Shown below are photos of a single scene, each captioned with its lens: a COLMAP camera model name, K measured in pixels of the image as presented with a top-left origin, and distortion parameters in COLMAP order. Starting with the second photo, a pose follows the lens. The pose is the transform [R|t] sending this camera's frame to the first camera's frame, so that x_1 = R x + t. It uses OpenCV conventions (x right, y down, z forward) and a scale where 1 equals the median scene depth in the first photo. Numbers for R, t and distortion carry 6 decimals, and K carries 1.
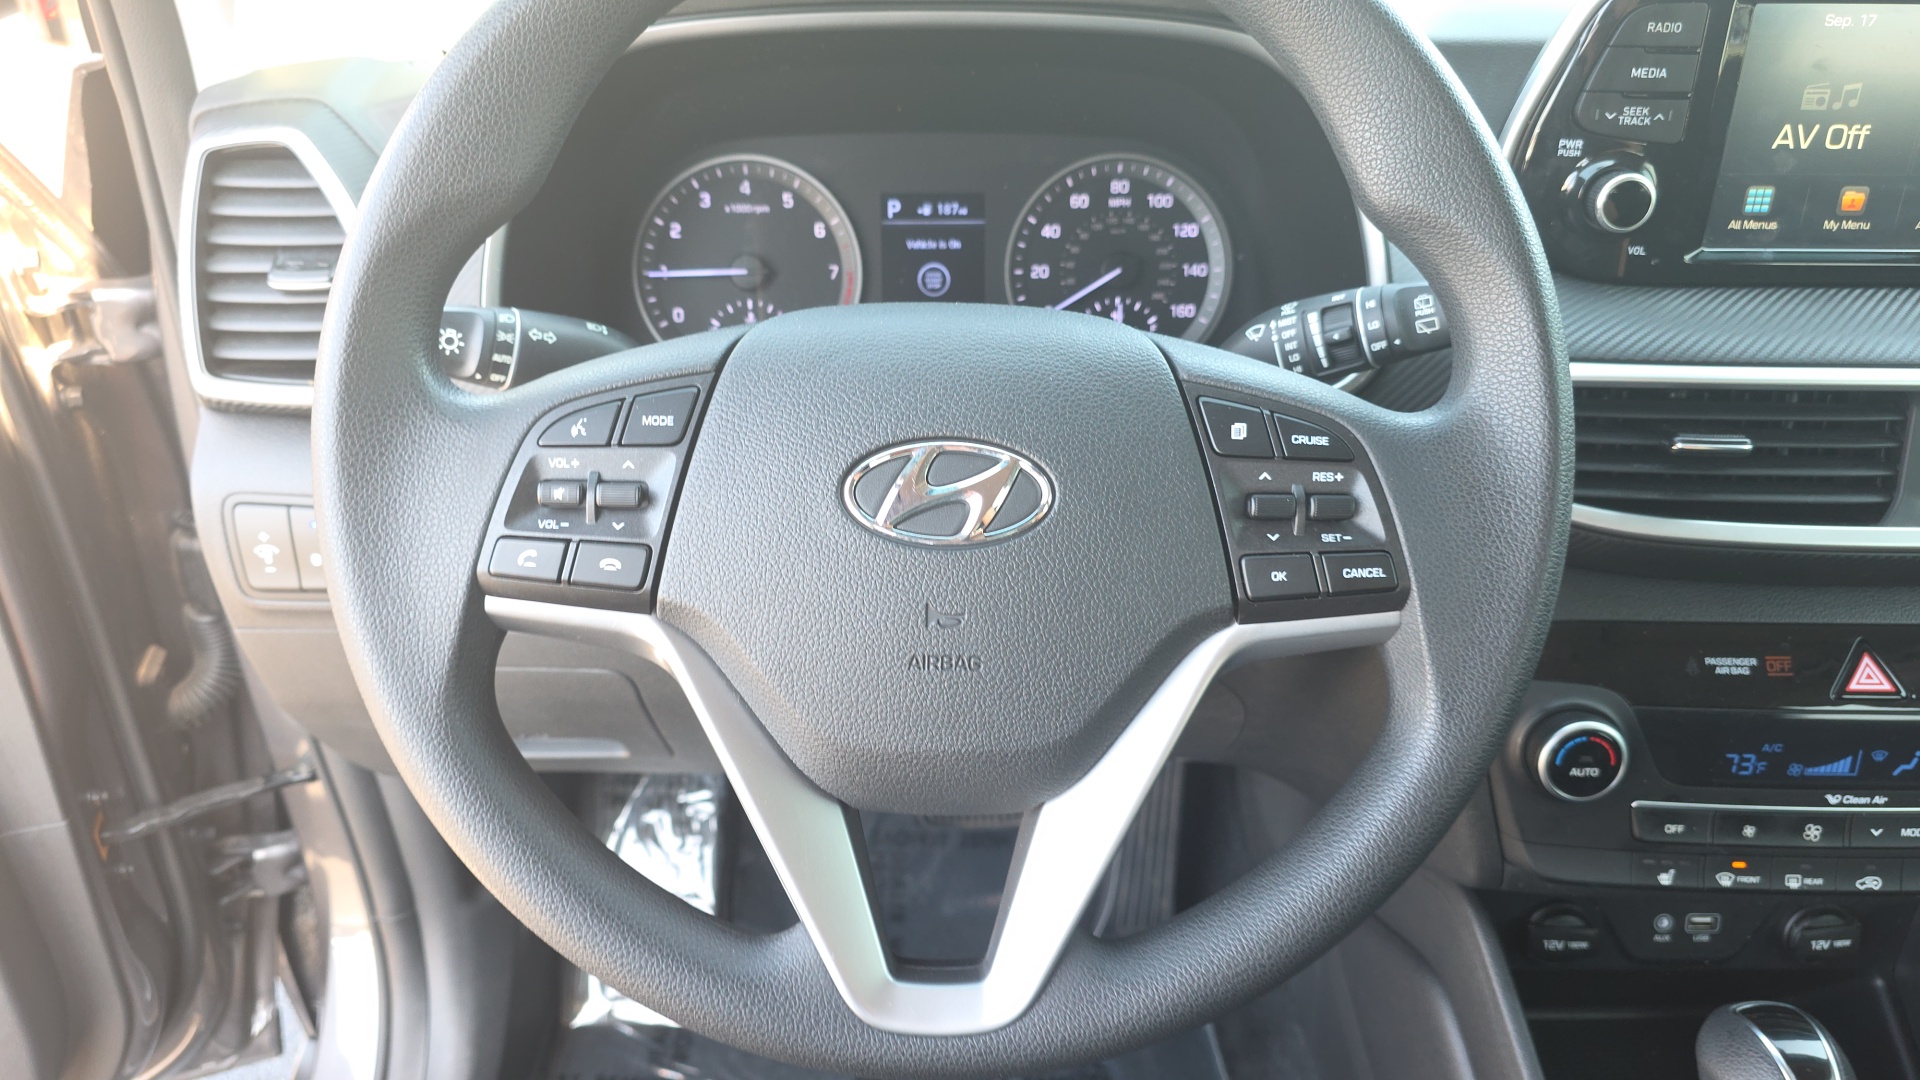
lens RADIAL K [[1335.0, 0, 949.6], [0, 1335.0, 538.1], [0, 0, 1]] dist [0.035209, -0.048006]
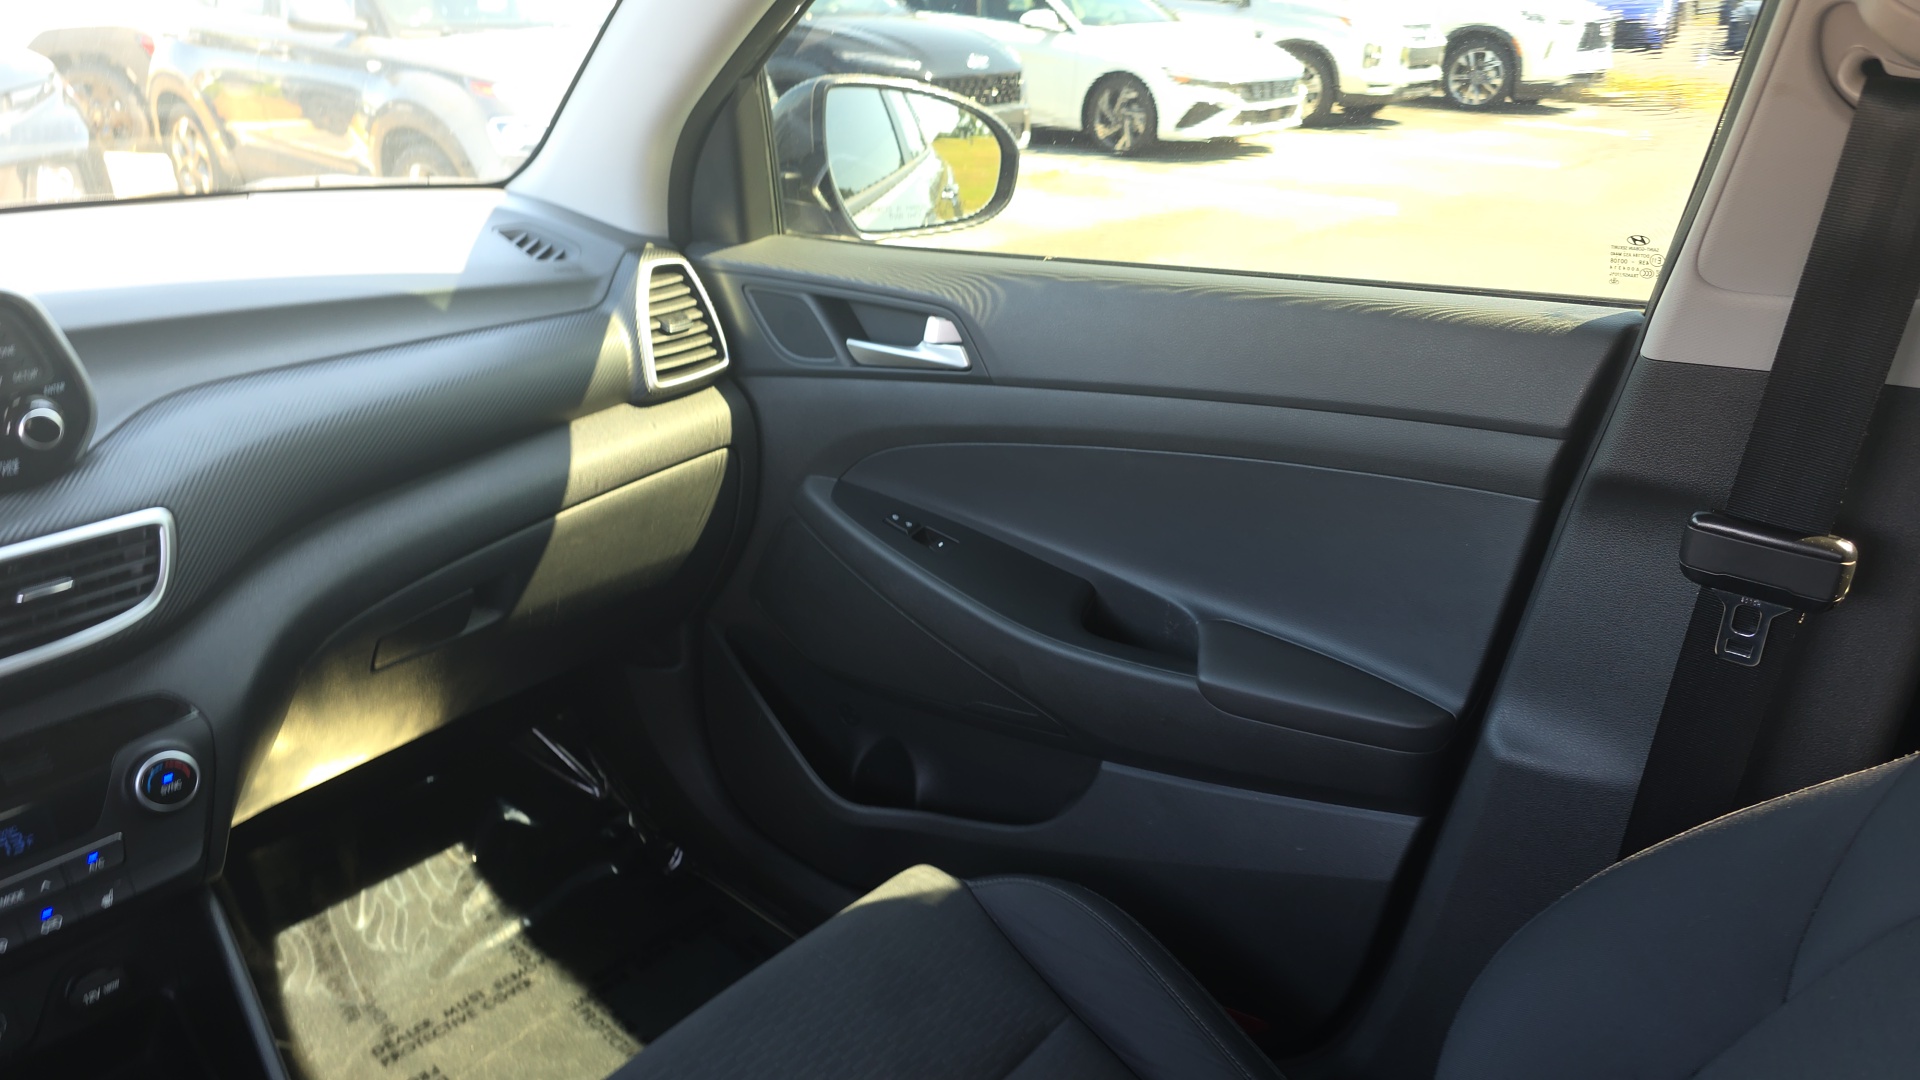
lens RADIAL K [[1305.0, 0, 966.6], [0, 1305.0, 538.1], [0, 0, 1]] dist [0.066654, -0.056170]
pose [[0.666087, -0.287294, 0.688324, 0.552488], [0.372500, 0.927647, 0.026717, 0.210224], [-0.646197, 0.238605, 0.724911, -0.727371]]
